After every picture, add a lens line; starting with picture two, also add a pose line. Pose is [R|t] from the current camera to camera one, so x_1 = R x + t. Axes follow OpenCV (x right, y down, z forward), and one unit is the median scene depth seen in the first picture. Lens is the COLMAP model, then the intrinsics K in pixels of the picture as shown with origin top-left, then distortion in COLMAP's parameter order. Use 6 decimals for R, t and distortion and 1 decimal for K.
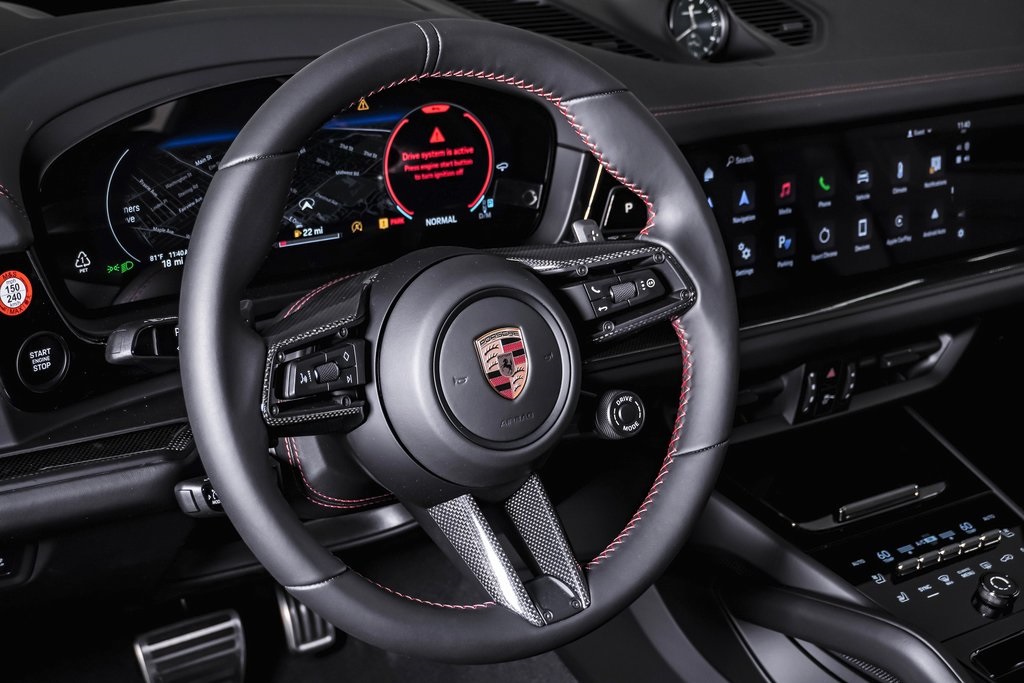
lens RADIAL K [[1644.1, 0, 506.4], [0, 1644.1, 348.3], [0, 0, 1]] dist [0.014152, 0.000000]
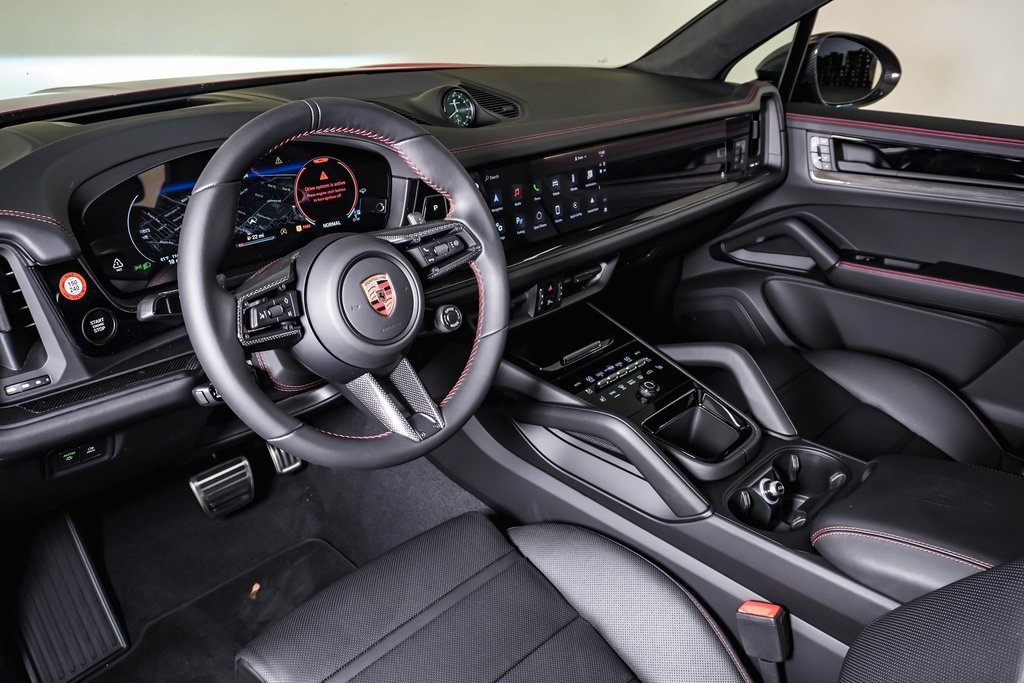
lens RADIAL K [[788.4, 0, 512.4], [0, 788.4, 343.5], [0, 0, 1]] dist [-0.032704, 0.010011]
pose [[0.977256, -0.122271, 0.173262, -0.013824], [0.112930, 0.991615, 0.062822, 0.021186], [-0.179491, -0.041827, 0.982870, 0.143759]]
